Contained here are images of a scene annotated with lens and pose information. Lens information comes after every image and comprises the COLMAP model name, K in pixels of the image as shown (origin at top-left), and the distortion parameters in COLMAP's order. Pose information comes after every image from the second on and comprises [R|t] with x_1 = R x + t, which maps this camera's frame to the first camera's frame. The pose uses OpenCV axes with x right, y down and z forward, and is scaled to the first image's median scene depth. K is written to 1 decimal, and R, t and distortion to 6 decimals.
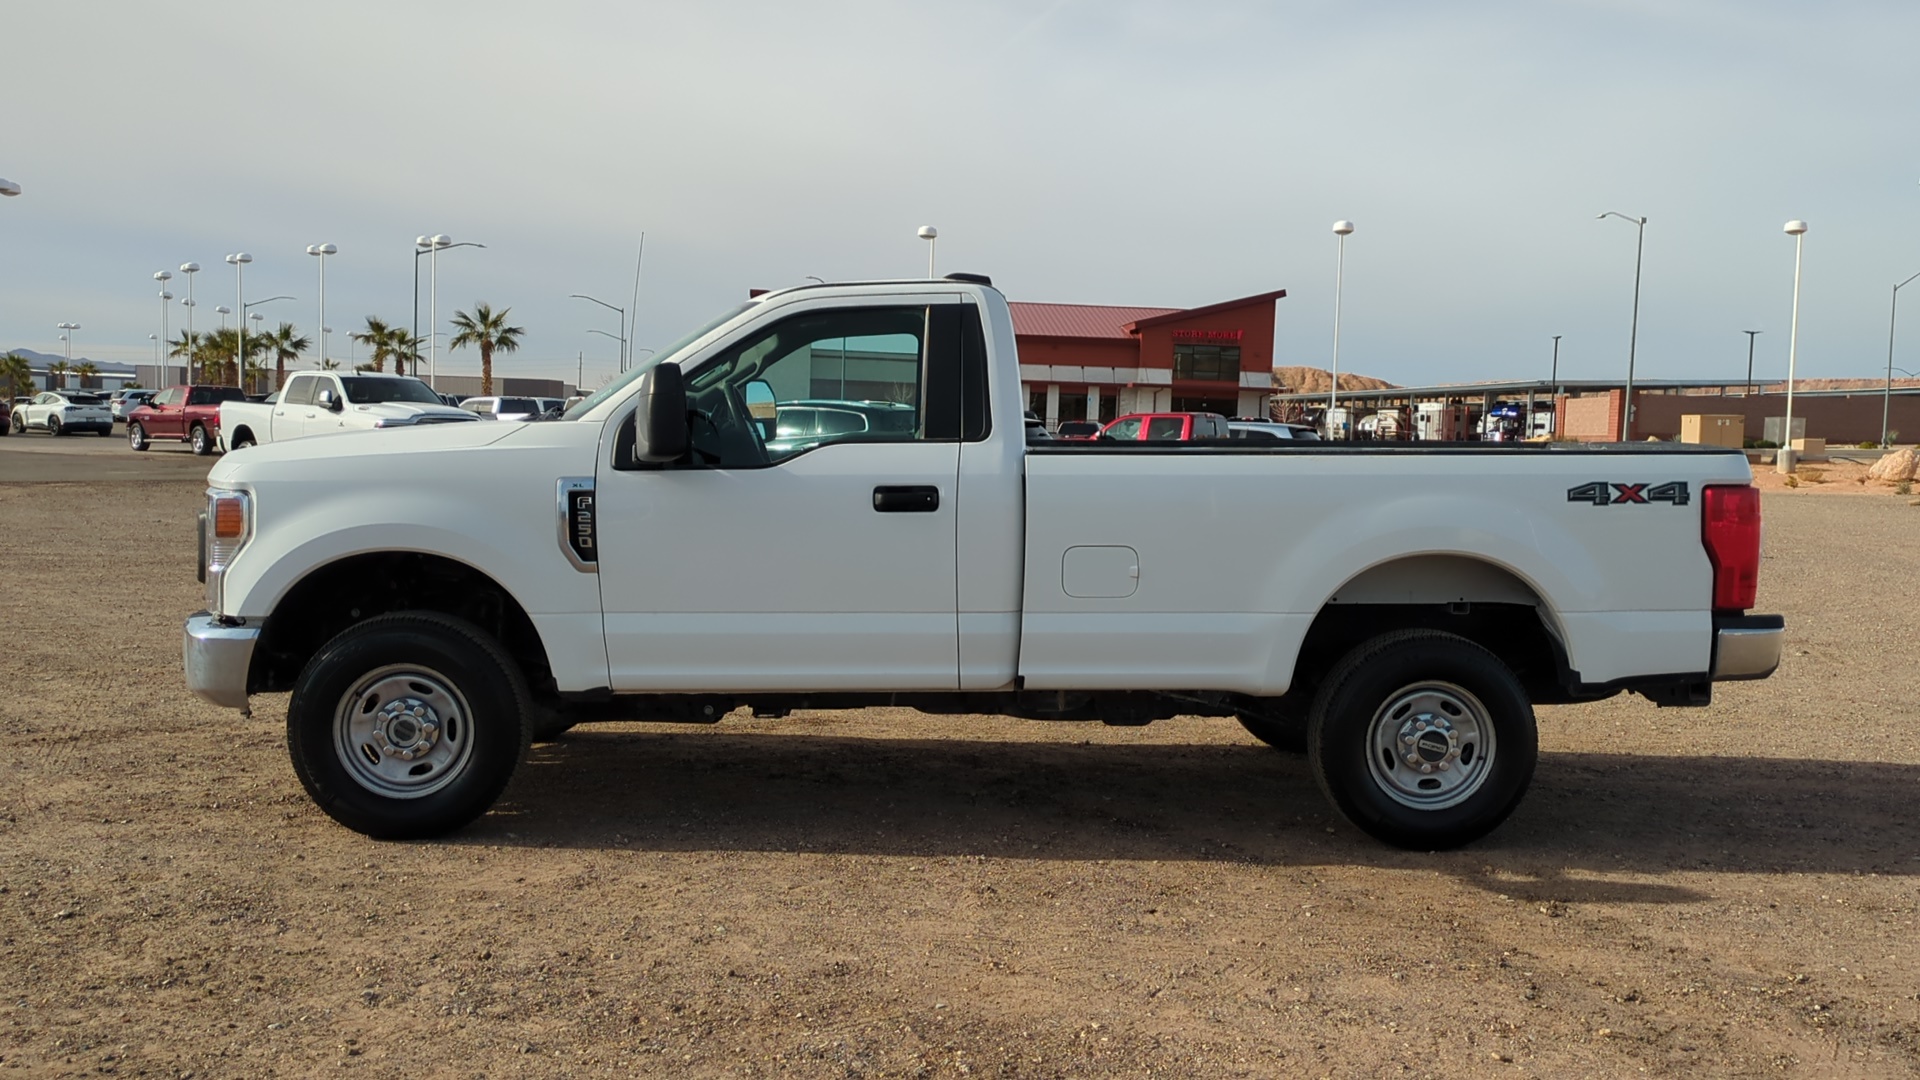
lens RADIAL K [[1643.0, 0, 967.5], [0, 1643.0, 536.7], [0, 0, 1]] dist [0.067947, -0.091972]
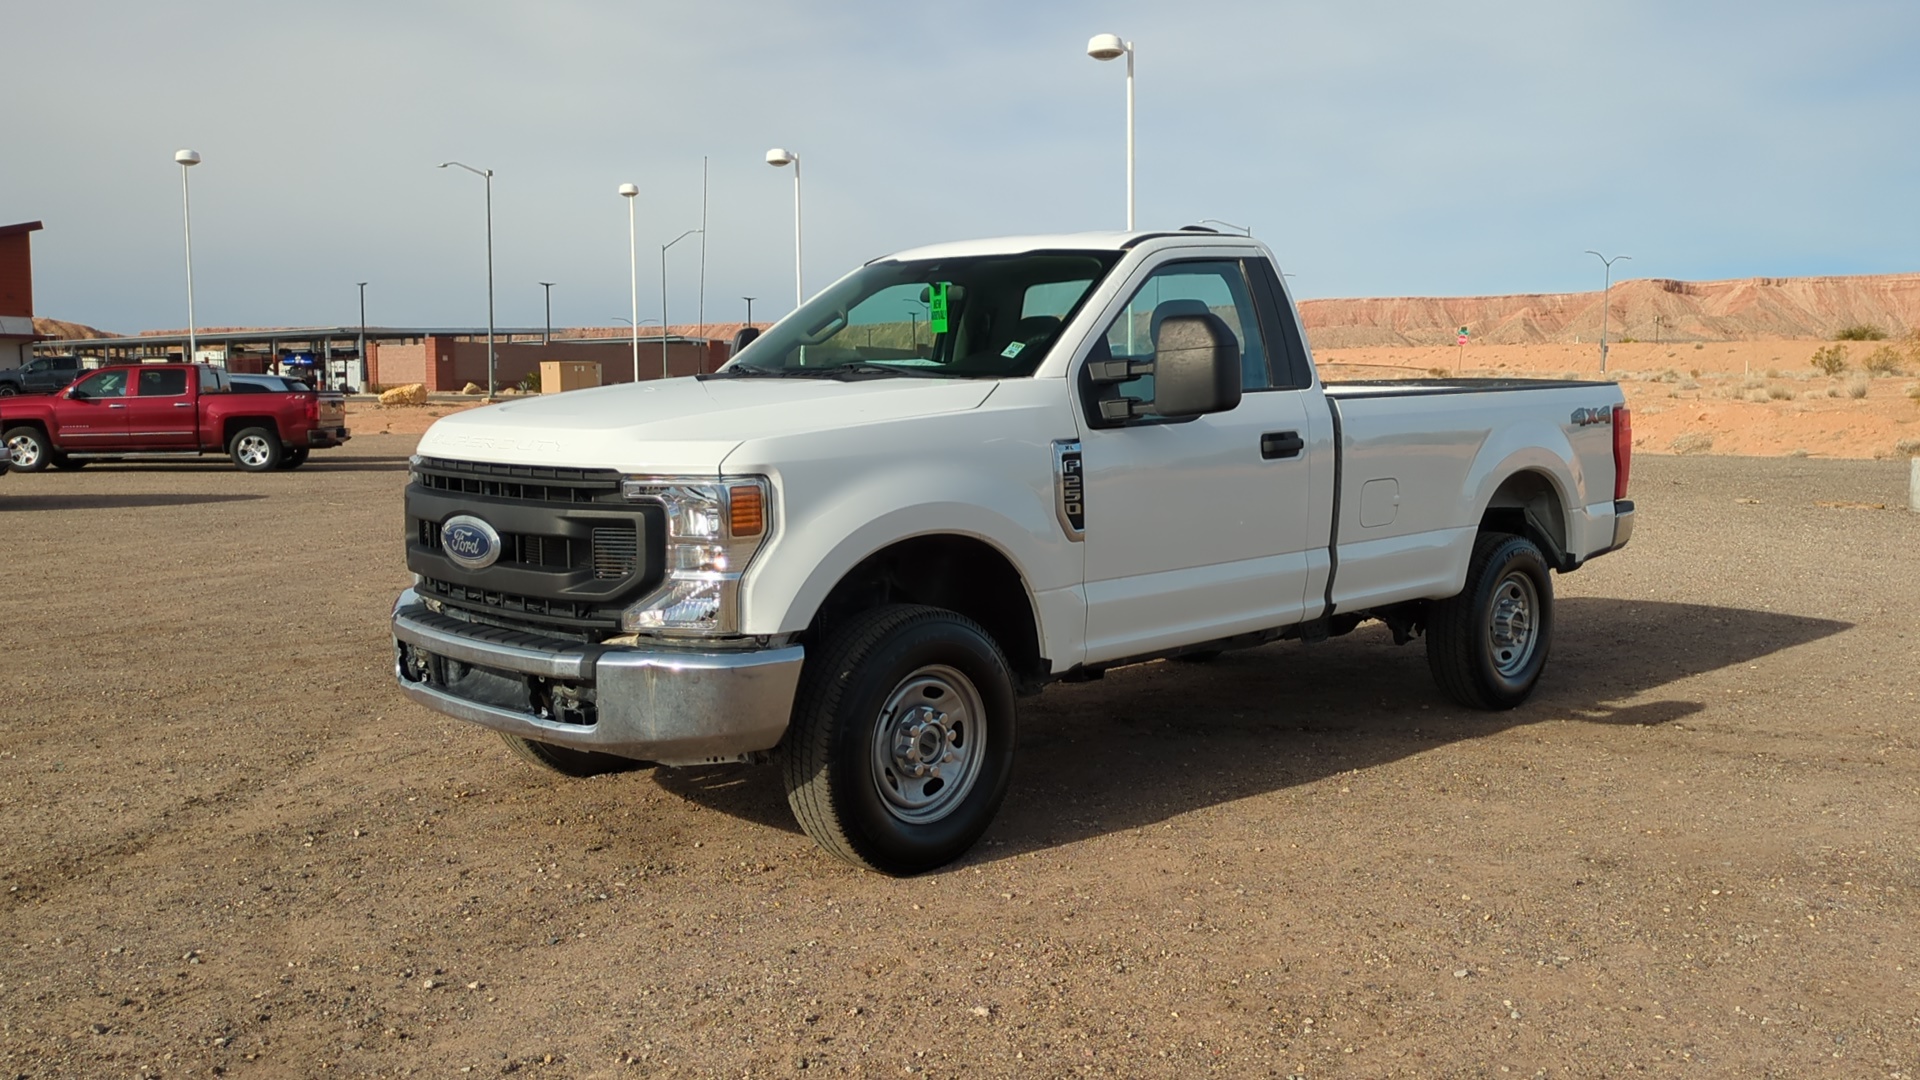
lens RADIAL K [[1643.0, 0, 967.9], [0, 1643.0, 548.6], [0, 0, 1]] dist [0.067947, -0.091972]
pose [[0.742373, -0.088366, 0.664134, -0.875034], [0.062671, 0.996077, 0.062478, -0.034964], [-0.667050, -0.004760, 0.744998, 0.351413]]
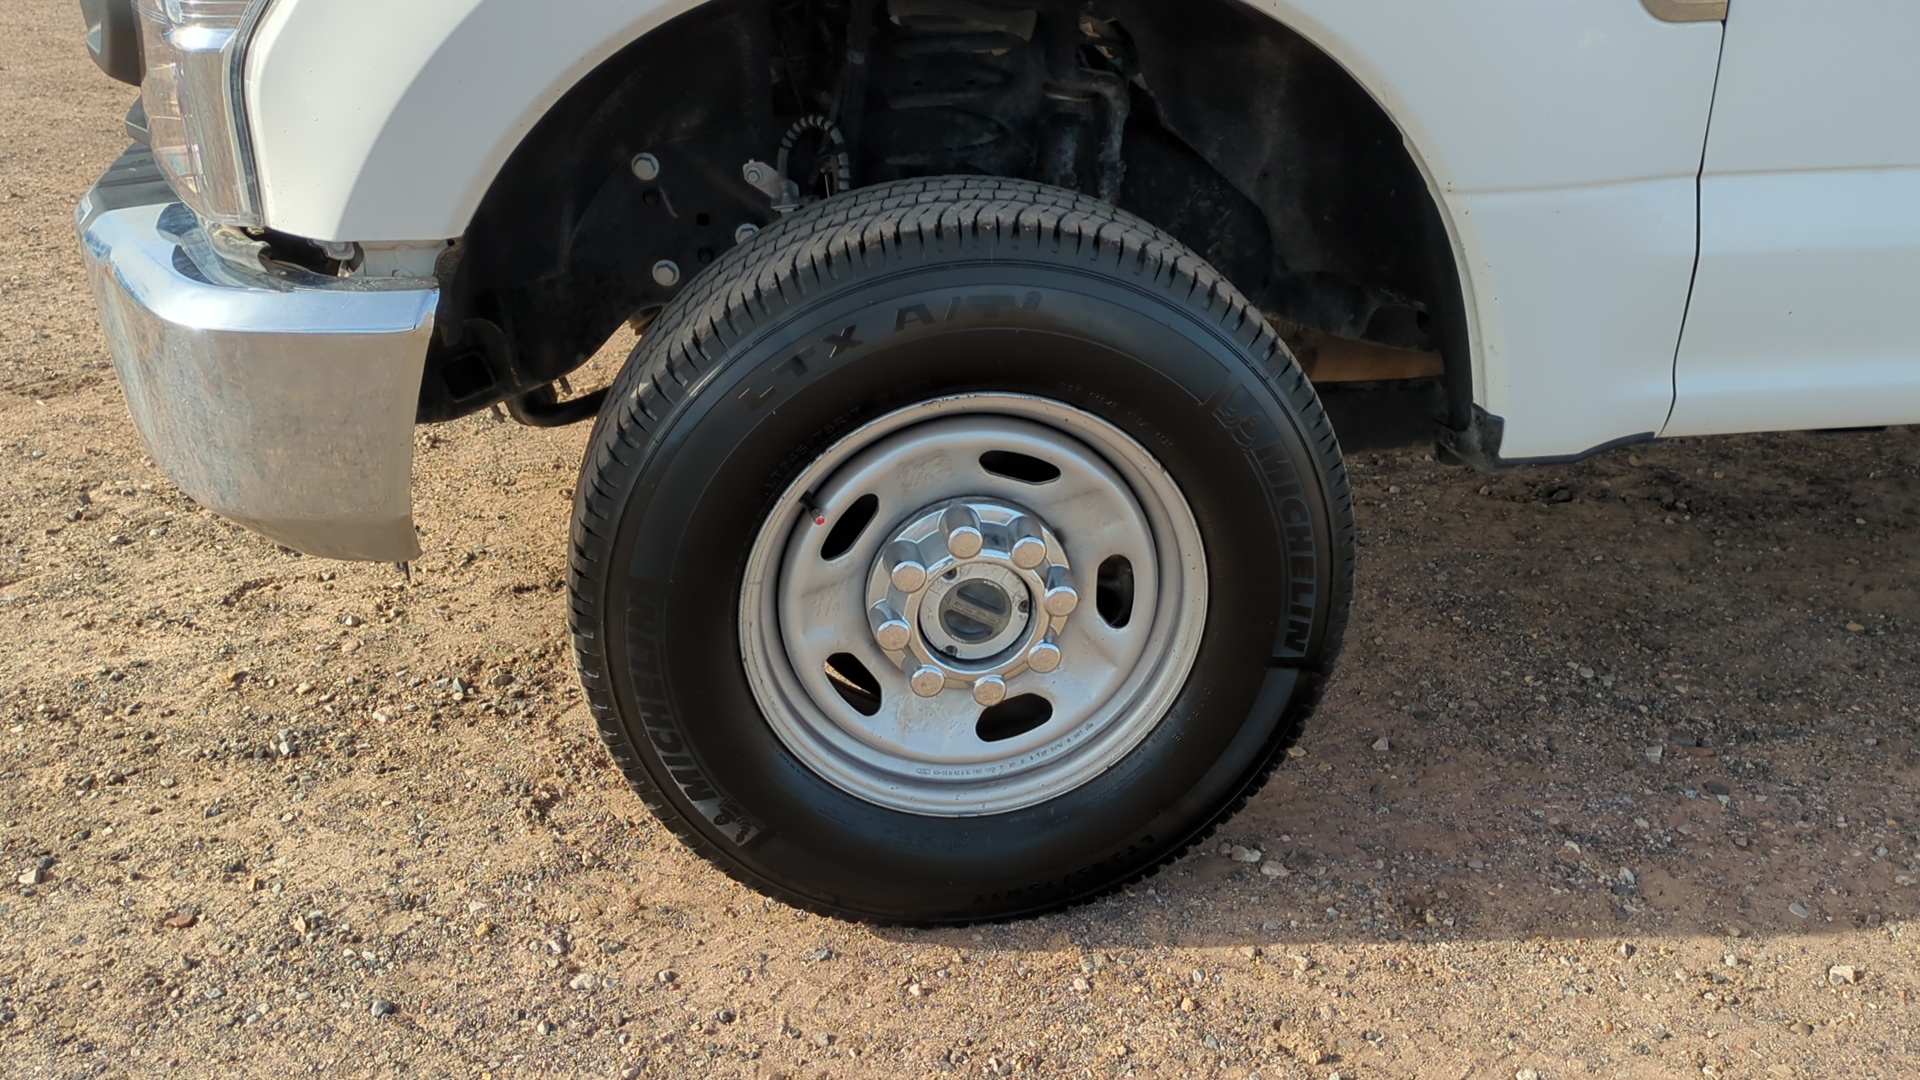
lens RADIAL K [[1643.0, 0, 966.5], [0, 1643.0, 545.8], [0, 0, 1]] dist [0.067947, -0.091972]
pose [[0.995773, -0.048739, 0.077847, -0.361355], [0.017458, 0.932572, 0.360561, 0.002591], [-0.090171, -0.357678, 0.929481, 0.732578]]
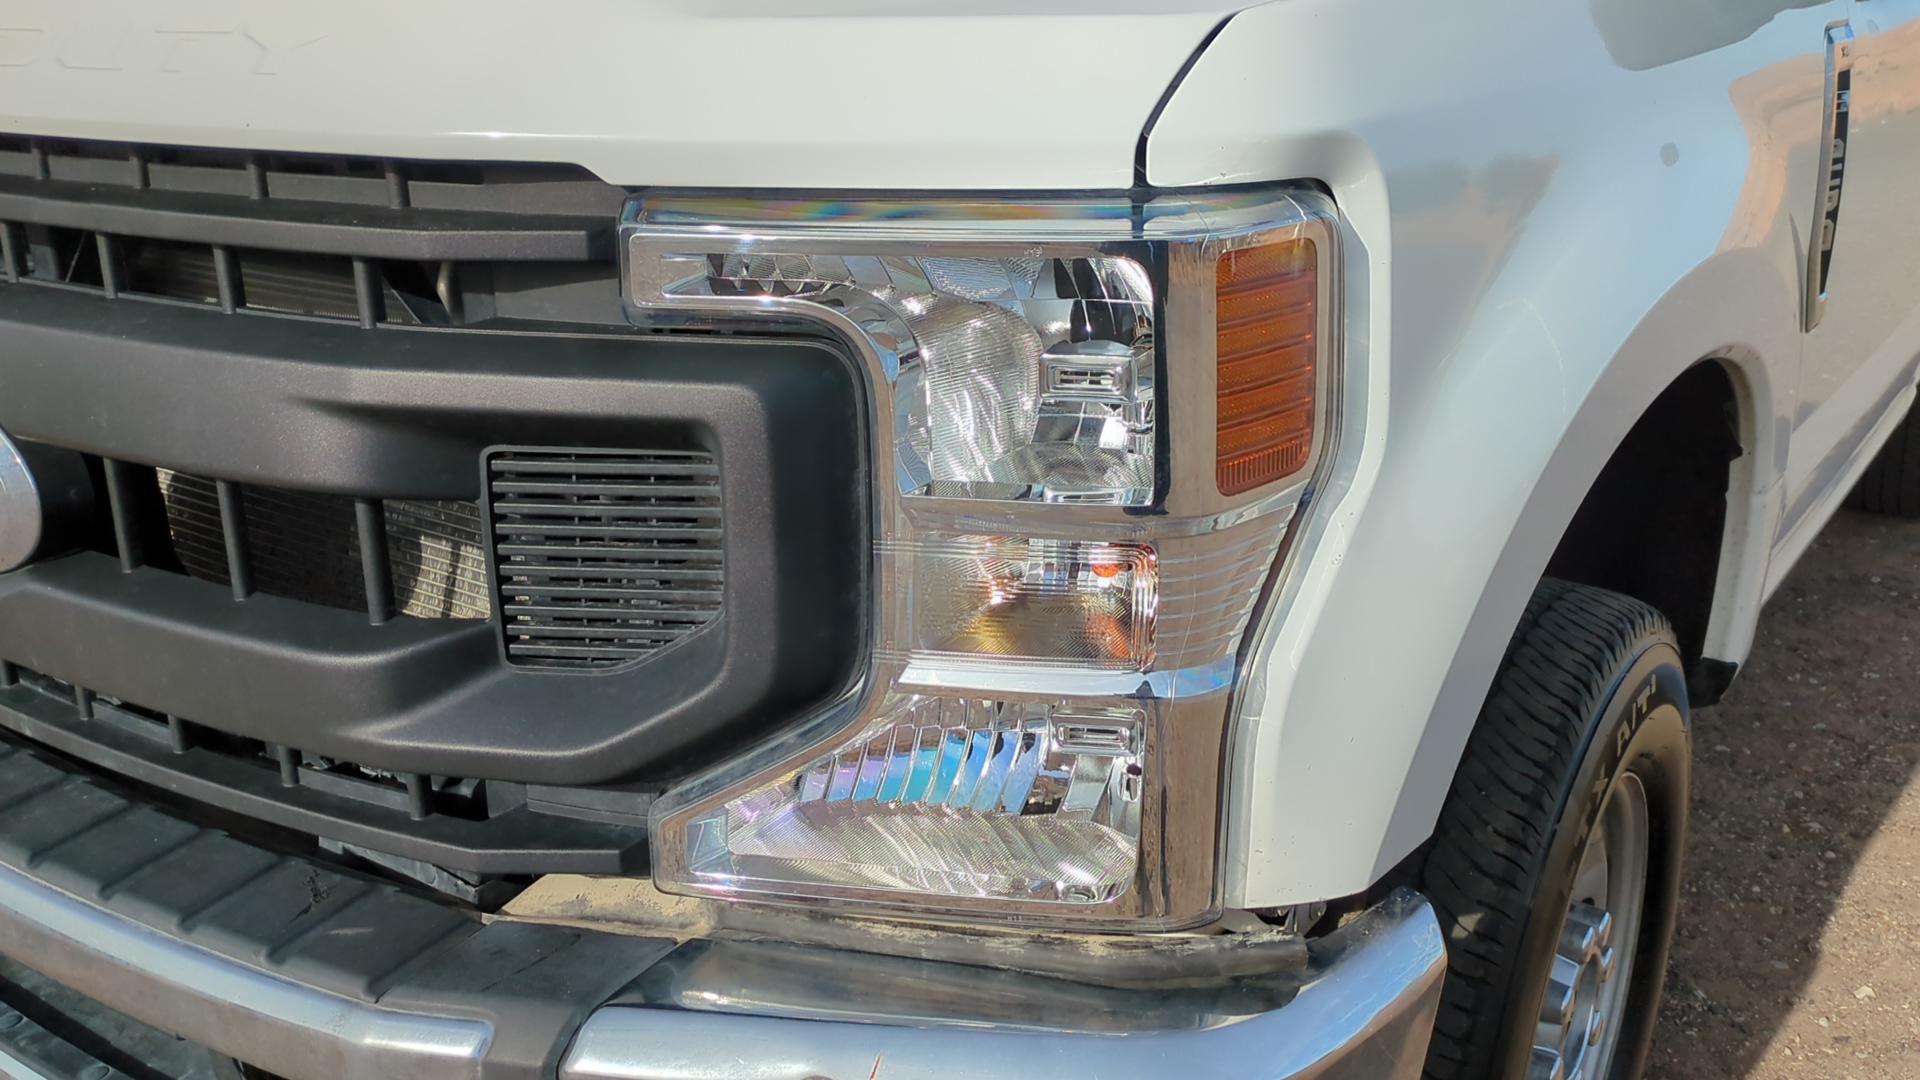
lens RADIAL K [[1643.0, 0, 960.1], [0, 1643.0, 547.3], [0, 0, 1]] dist [0.067947, -0.091972]
pose [[0.615661, -0.257176, 0.744864, -0.581988], [0.070574, 0.959442, 0.272930, -0.039503], [-0.784844, -0.115465, 0.608841, 0.915401]]
